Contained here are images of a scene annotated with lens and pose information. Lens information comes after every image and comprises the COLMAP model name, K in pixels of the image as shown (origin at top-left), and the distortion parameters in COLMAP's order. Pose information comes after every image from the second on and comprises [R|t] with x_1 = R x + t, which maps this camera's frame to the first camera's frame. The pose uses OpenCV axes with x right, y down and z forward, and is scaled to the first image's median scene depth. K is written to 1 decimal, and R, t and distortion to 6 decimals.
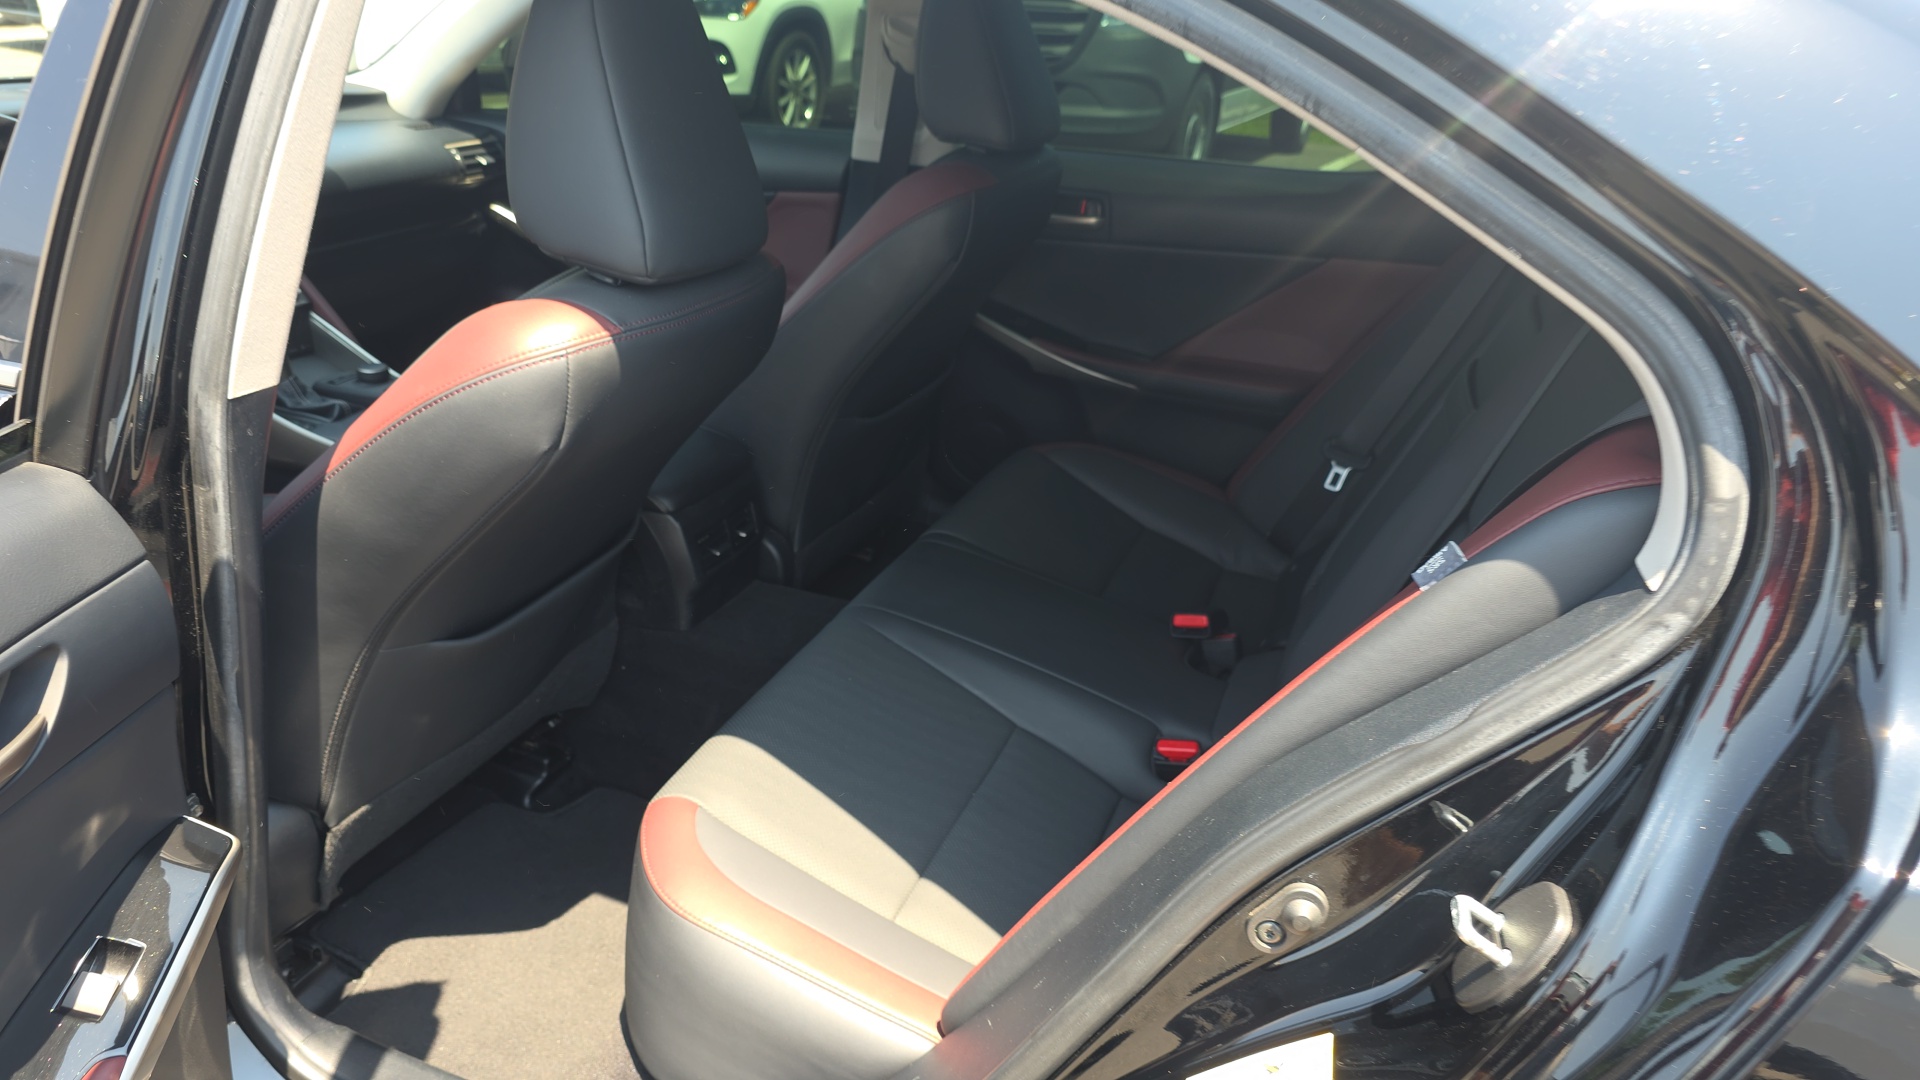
lens RADIAL K [[1325.0, 0, 914.9], [0, 1325.0, 542.9], [0, 0, 1]] dist [0.025868, -0.003274]
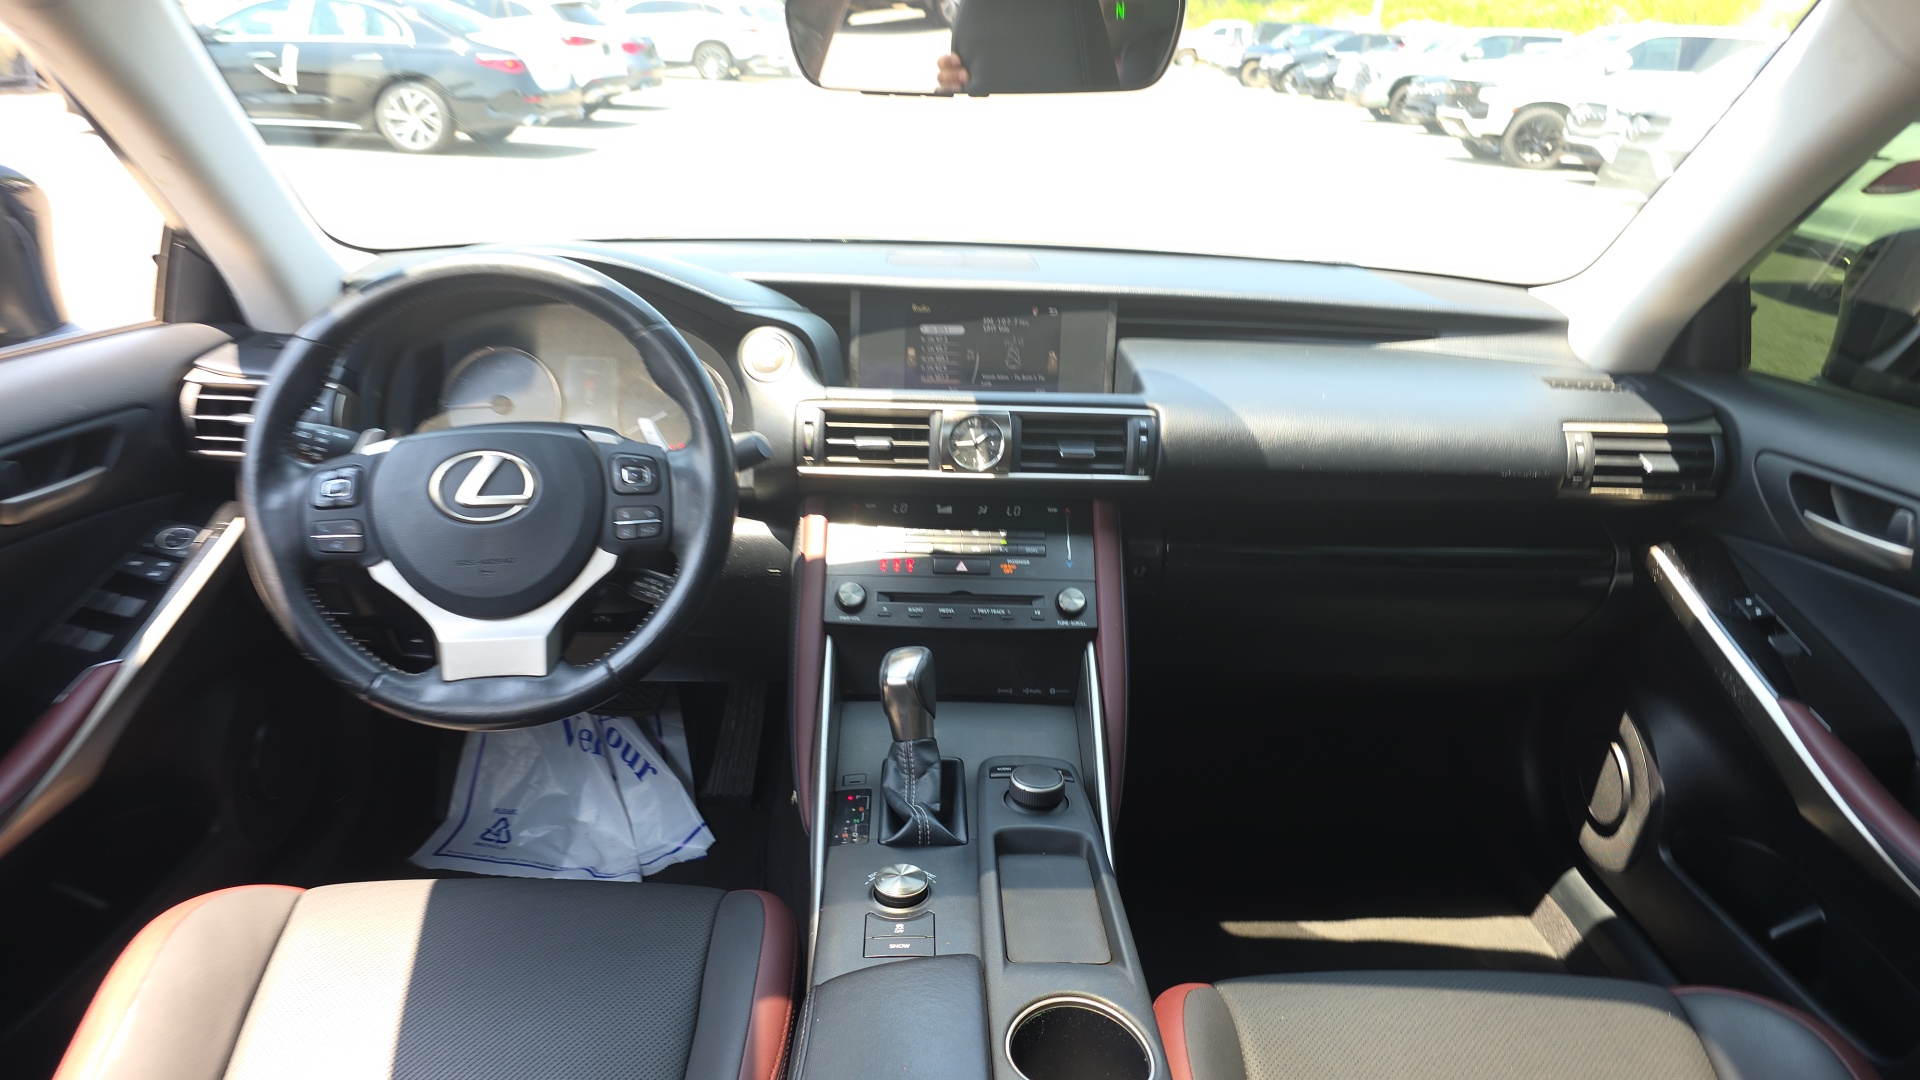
lens RADIAL K [[1284.2, 0, 952.3], [0, 1284.2, 530.9], [0, 0, 1]] dist [0.065901, -0.058992]
pose [[0.401874, 0.258481, -0.878456, 0.003313], [-0.380905, 0.919583, 0.096327, -0.060112], [0.832712, 0.295897, 0.468013, 0.157967]]
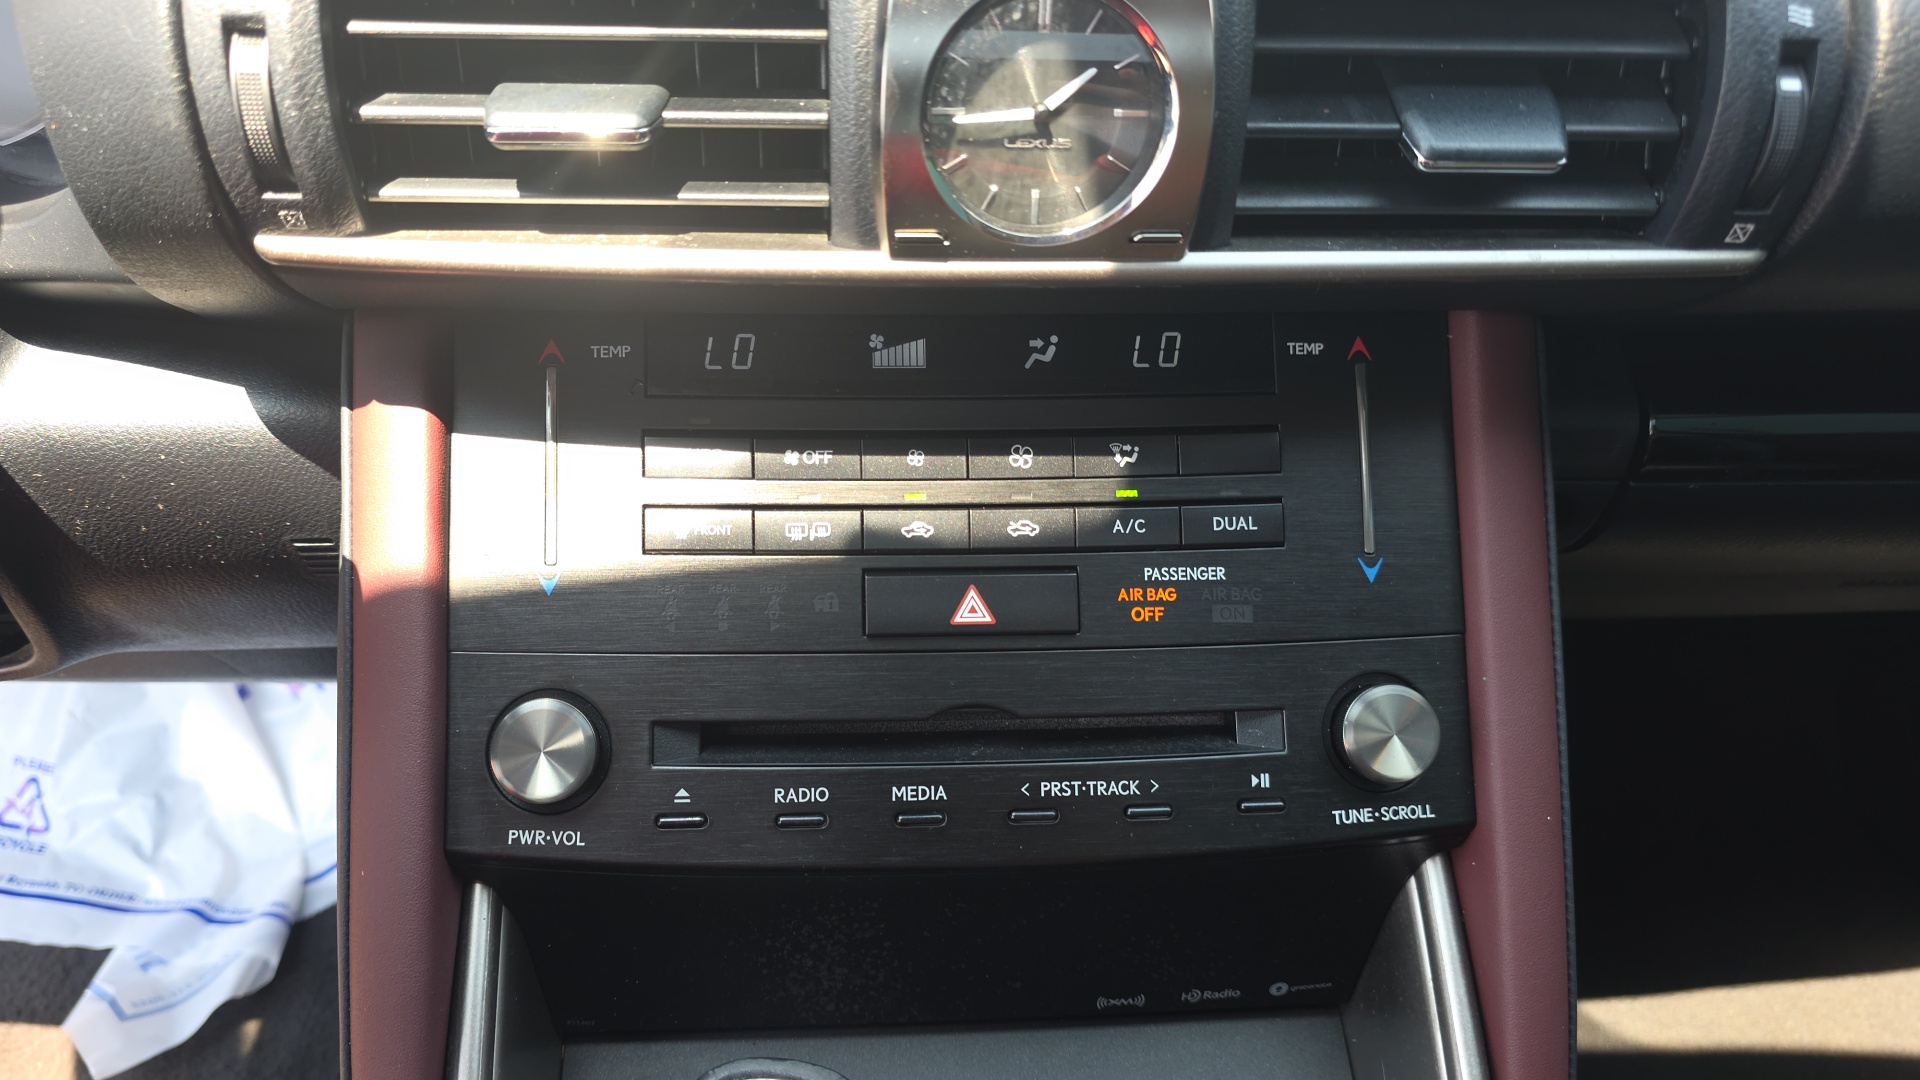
lens RADIAL K [[1325.0, 0, 914.9], [0, 1325.0, 542.9], [0, 0, 1]] dist [0.025868, -0.003274]
pose [[0.434621, 0.550267, -0.712960, -0.091770], [-0.374336, 0.830390, 0.412705, -0.059925], [0.819132, 0.087517, 0.566889, 0.201988]]
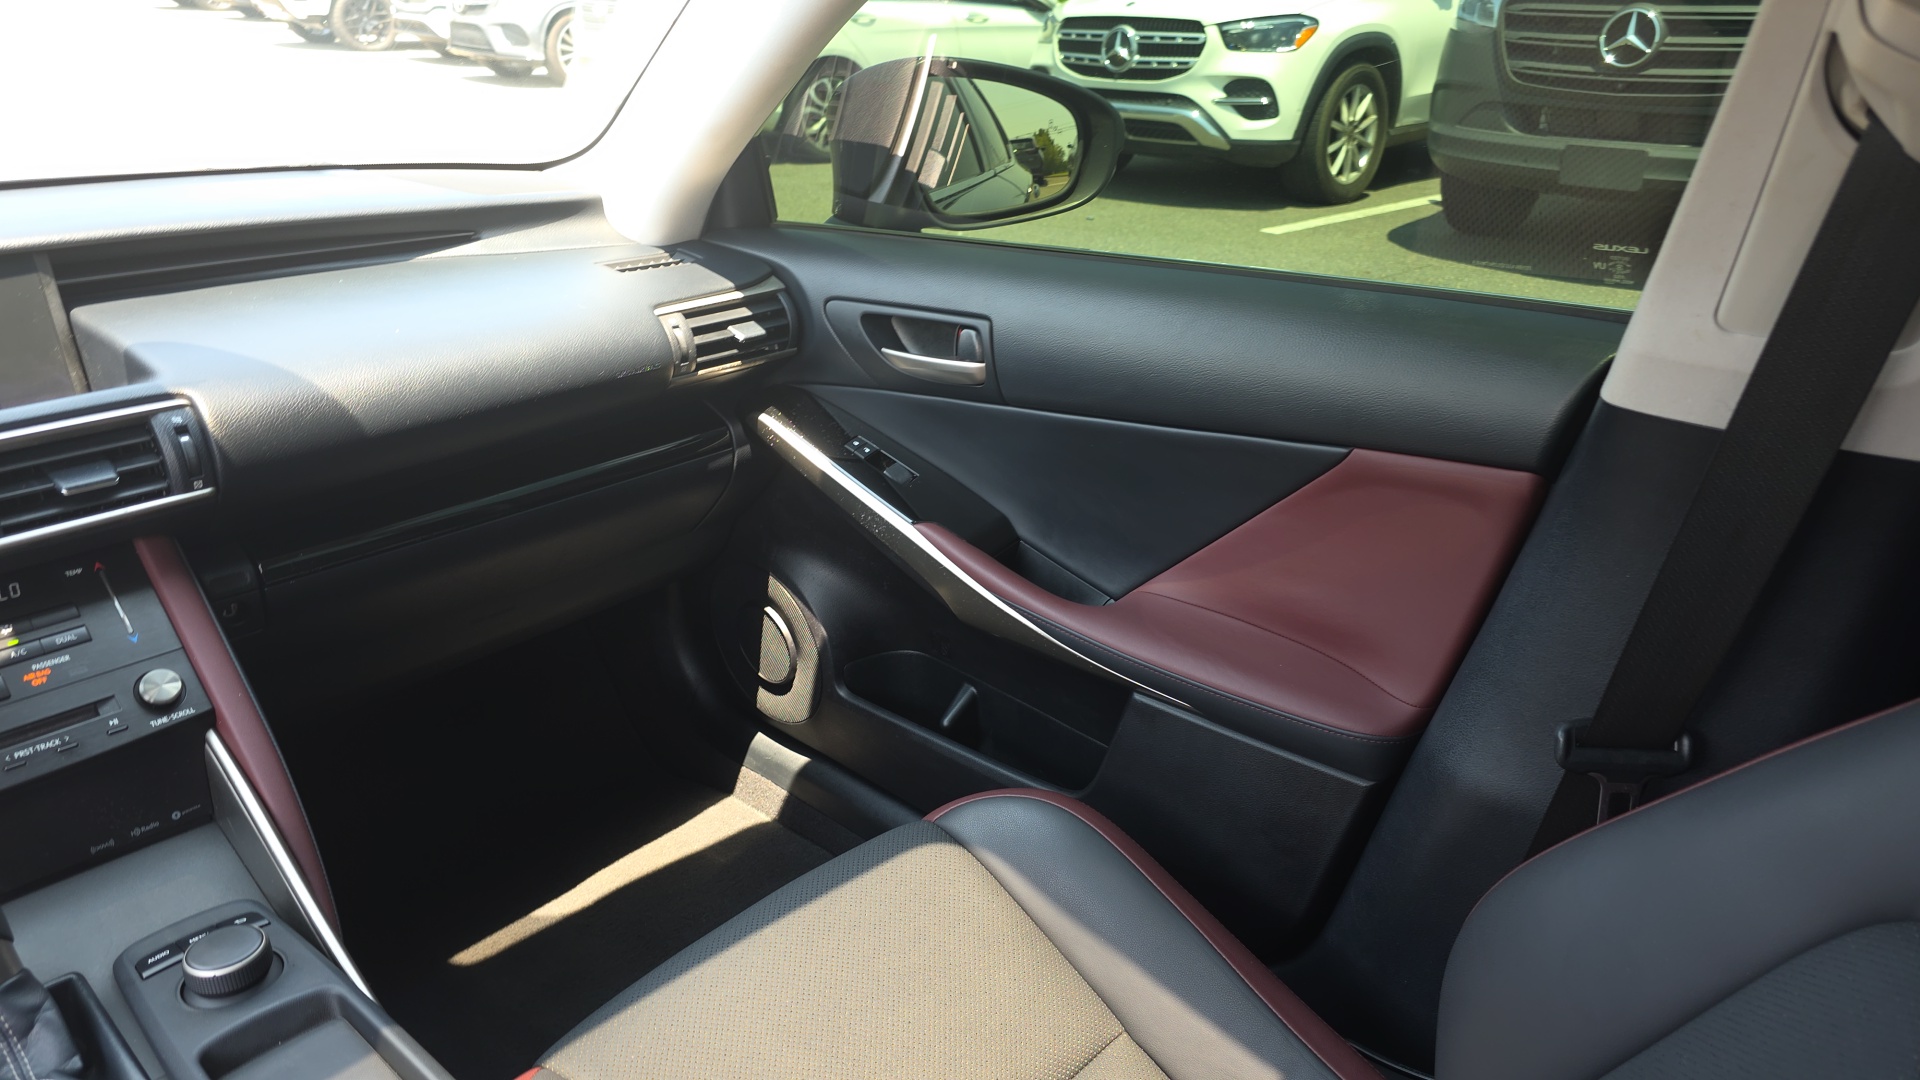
lens RADIAL K [[1291.9, 0, 919.8], [0, 1291.9, 557.9], [0, 0, 1]] dist [0.050568, -0.051698]
pose [[0.928014, 0.096484, -0.359835, -0.022381], [-0.100163, 0.994935, 0.008455, -0.061151], [0.358829, 0.028196, 0.932978, 0.163359]]
